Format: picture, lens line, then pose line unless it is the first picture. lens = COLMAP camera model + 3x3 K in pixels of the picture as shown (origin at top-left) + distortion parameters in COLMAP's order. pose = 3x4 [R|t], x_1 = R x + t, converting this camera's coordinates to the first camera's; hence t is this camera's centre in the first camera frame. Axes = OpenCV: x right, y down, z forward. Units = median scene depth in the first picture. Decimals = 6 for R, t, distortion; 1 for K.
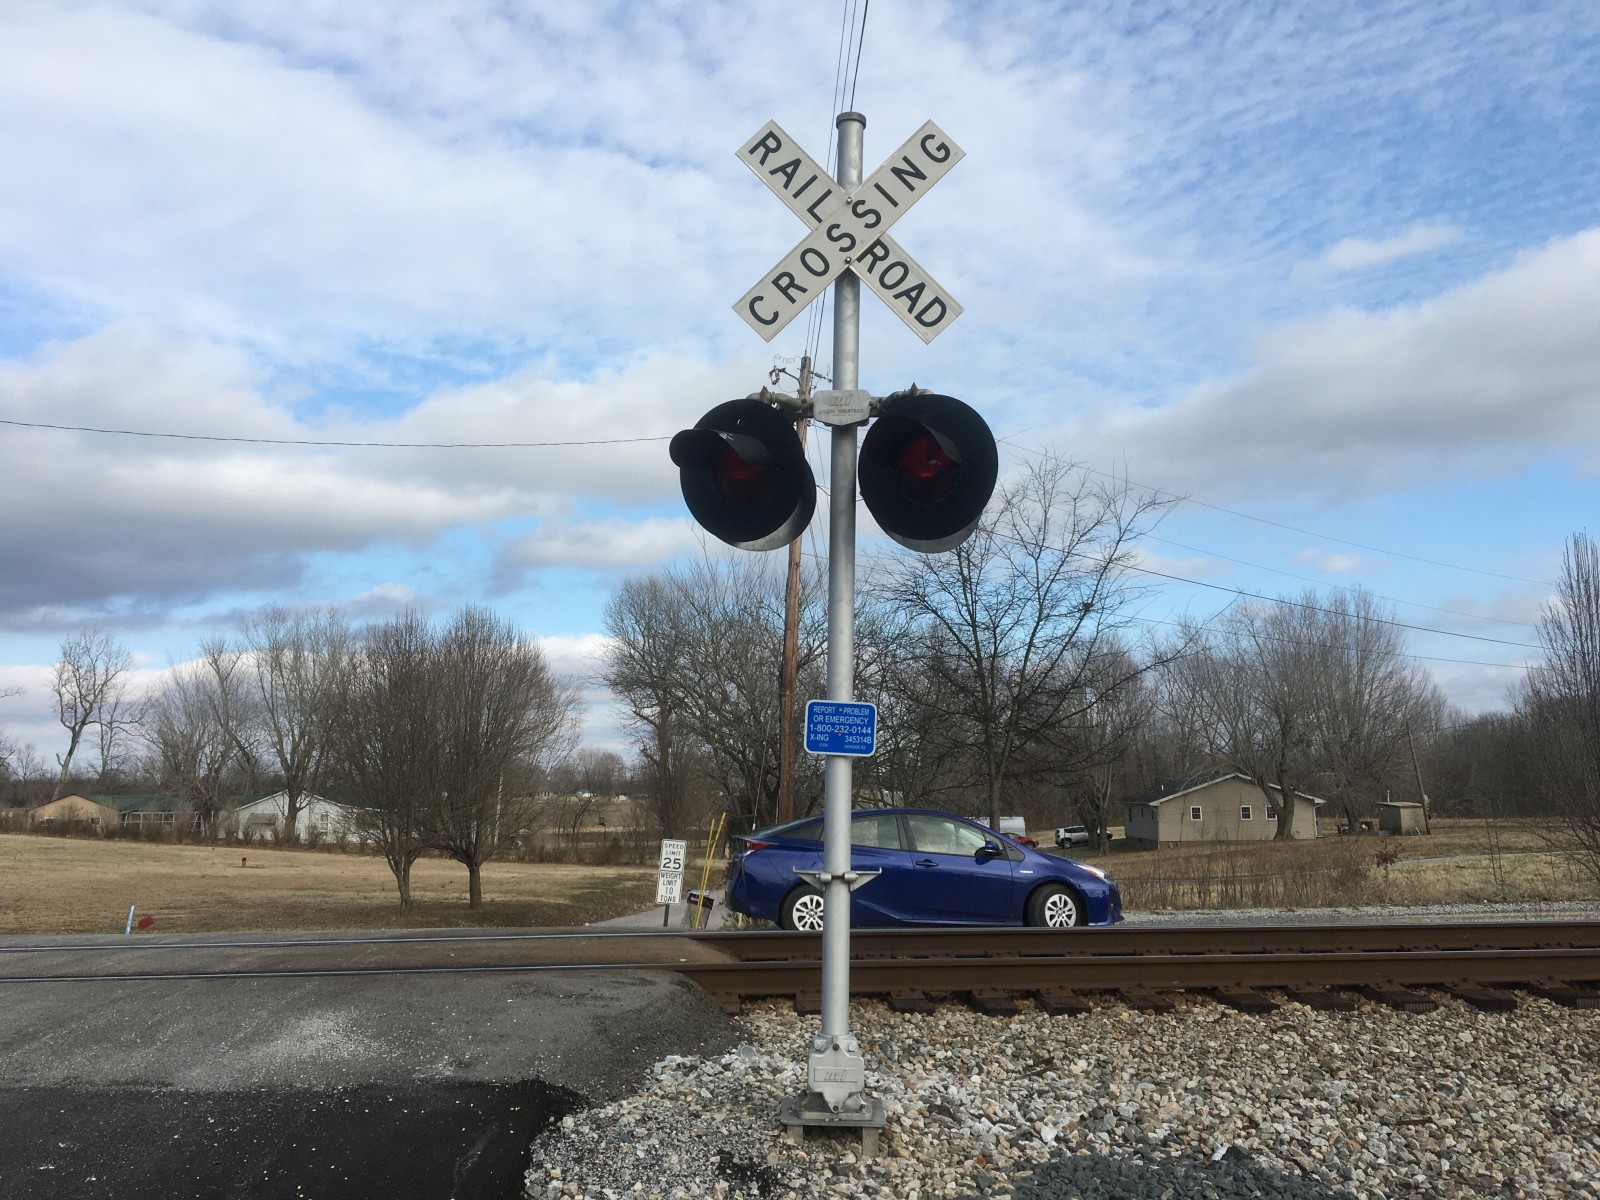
lens RADIAL K [[1353.9, 0, 800.0], [0, 1353.9, 600.0], [0, 0, 1]] dist [0.119463, -0.240668]
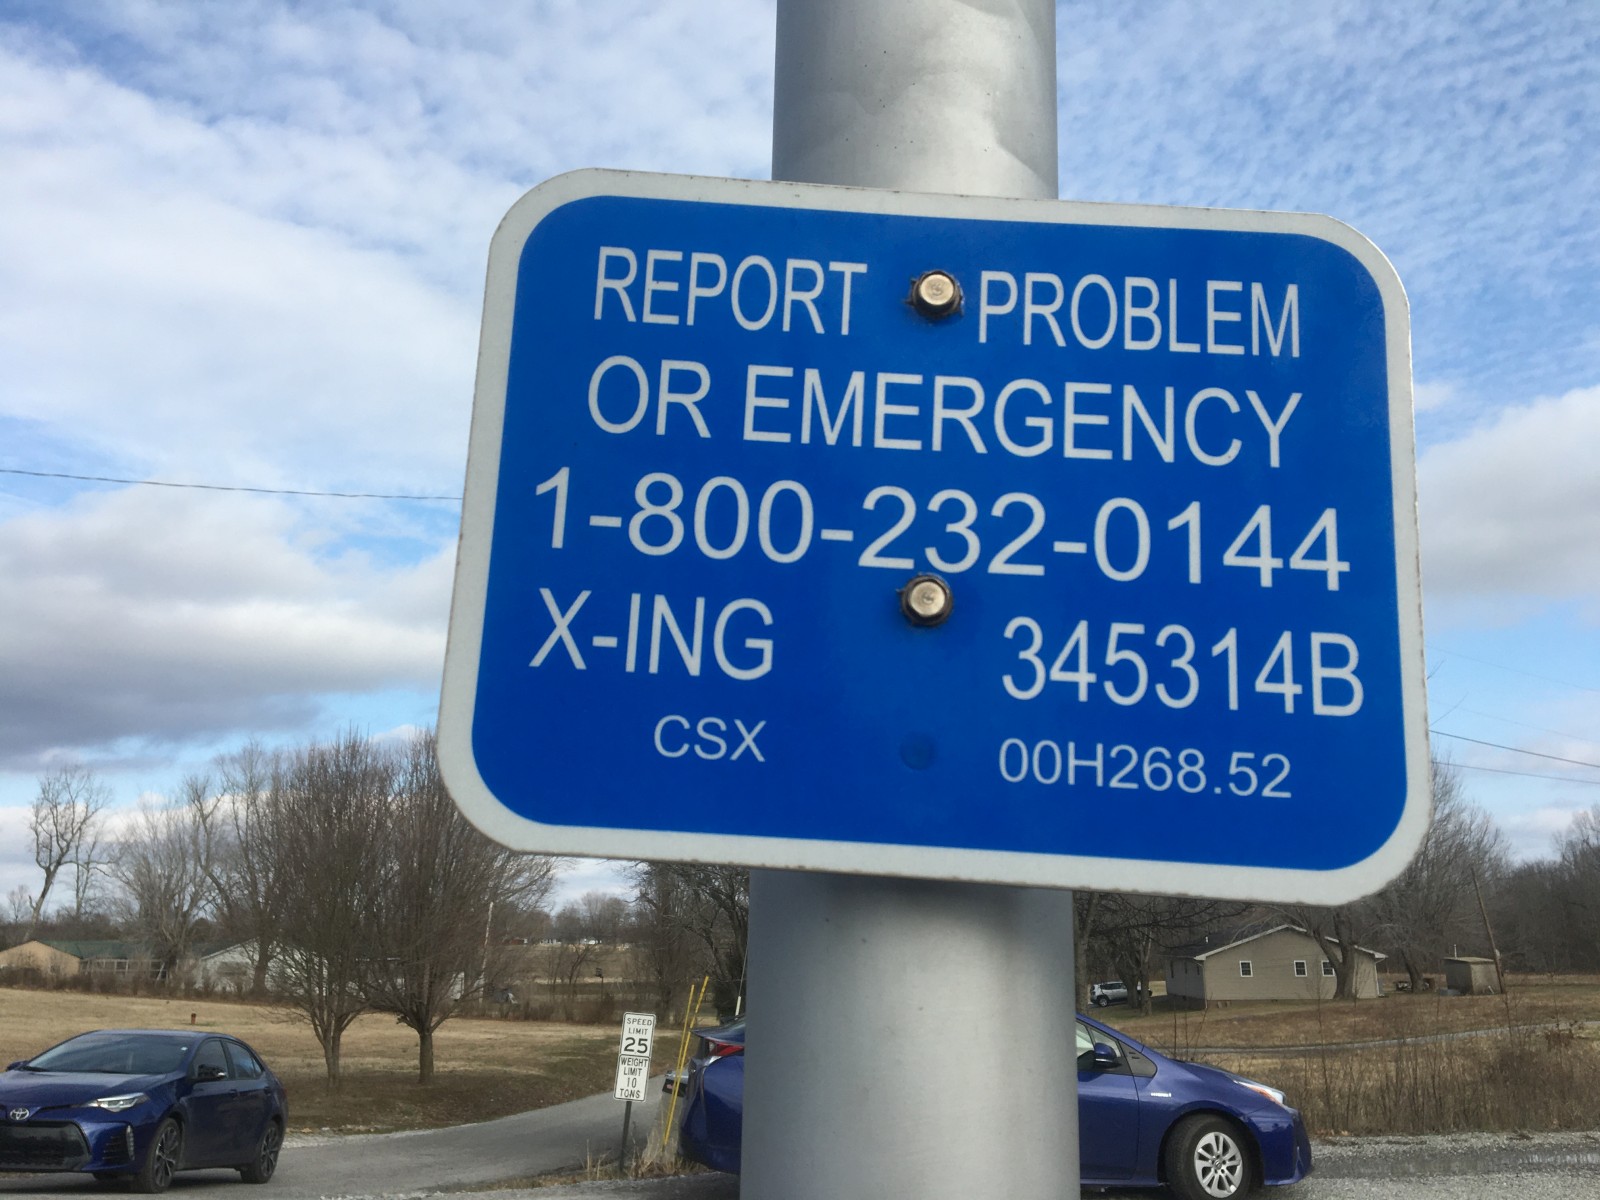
lens RADIAL K [[1362.2, 0, 774.2], [0, 1362.2, 604.3], [0, 0, 1]] dist [0.064296, -0.108606]
pose [[0.999589, -0.000847, -0.028658, 0.007849], [-0.002028, 0.994971, -0.100143, 0.036562], [0.028599, 0.100160, 0.994560, 0.316167]]
